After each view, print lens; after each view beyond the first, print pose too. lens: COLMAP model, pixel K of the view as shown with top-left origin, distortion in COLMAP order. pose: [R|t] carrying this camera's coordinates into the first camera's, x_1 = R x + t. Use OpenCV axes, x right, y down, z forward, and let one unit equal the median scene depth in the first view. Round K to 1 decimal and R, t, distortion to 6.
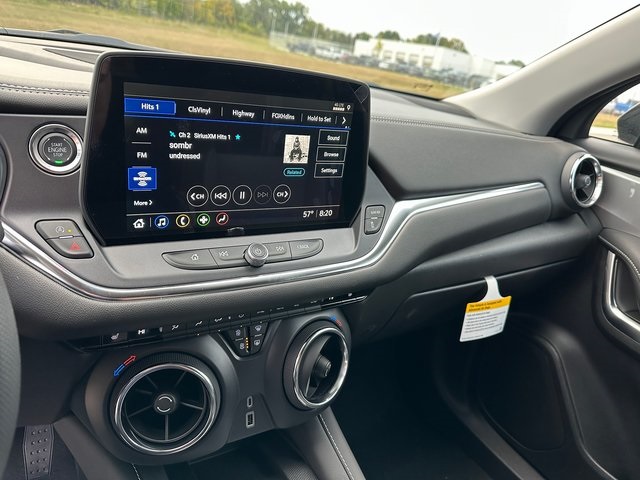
lens RADIAL K [[454.3, 0, 315.9], [0, 454.3, 246.2], [0, 0, 1]] dist [0.011500, -0.025164]
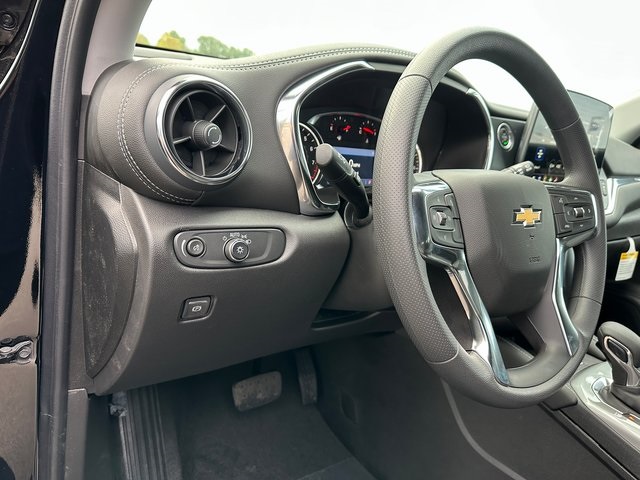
lens RADIAL K [[454.3, 0, 314.4], [0, 454.3, 249.2], [0, 0, 1]] dist [0.011500, -0.025164]
pose [[0.994695, -0.027595, 0.099094, -1.318352], [0.035253, 0.996456, -0.076378, 0.306826], [-0.096635, 0.079467, 0.992142, -0.626778]]
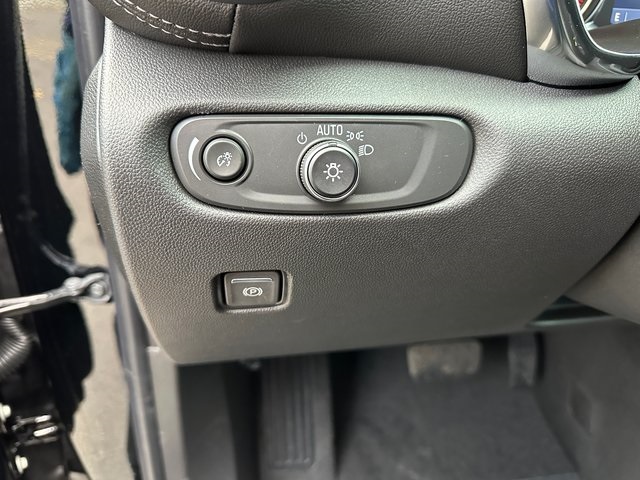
lens RADIAL K [[454.3, 0, 321.4], [0, 454.3, 239.1], [0, 0, 1]] dist [0.011500, -0.025164]
pose [[0.926512, 0.093914, -0.364356, -1.249552], [-0.059201, 0.992674, 0.105323, 0.243854], [0.371578, -0.076013, 0.925285, 0.016204]]
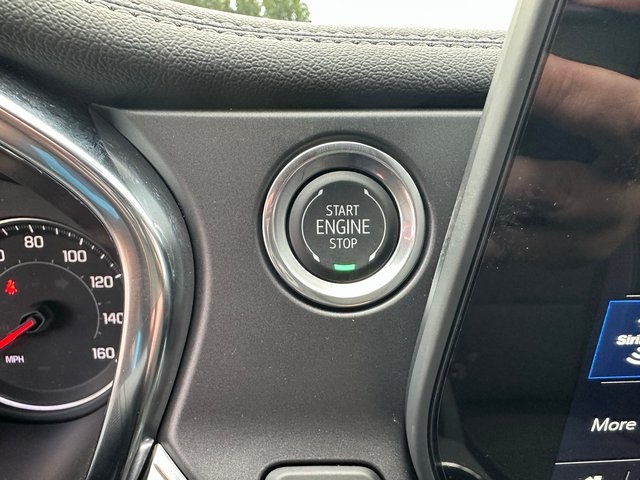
lens RADIAL K [[454.3, 0, 292.7], [0, 454.3, 293.7], [0, 0, 1]] dist [0.011500, -0.025164]
pose [[0.895096, 0.057823, -0.442108, -0.397148], [-0.071744, 0.997313, -0.014815, -0.138168], [0.440064, 0.044979, 0.896839, 0.616453]]
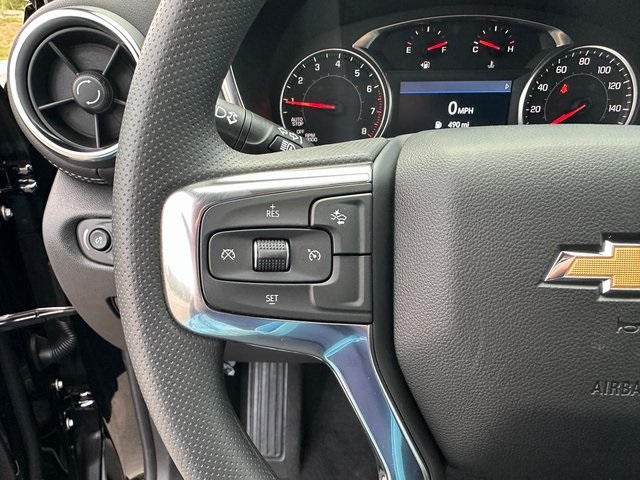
lens RADIAL K [[454.3, 0, 306.7], [0, 454.3, 283.8], [0, 0, 1]] dist [0.011500, -0.025164]
pose [[0.822472, 0.151017, -0.548393, -0.741651], [-0.086435, 0.986097, 0.141919, 0.155259], [0.562201, -0.069324, 0.824090, -0.102589]]
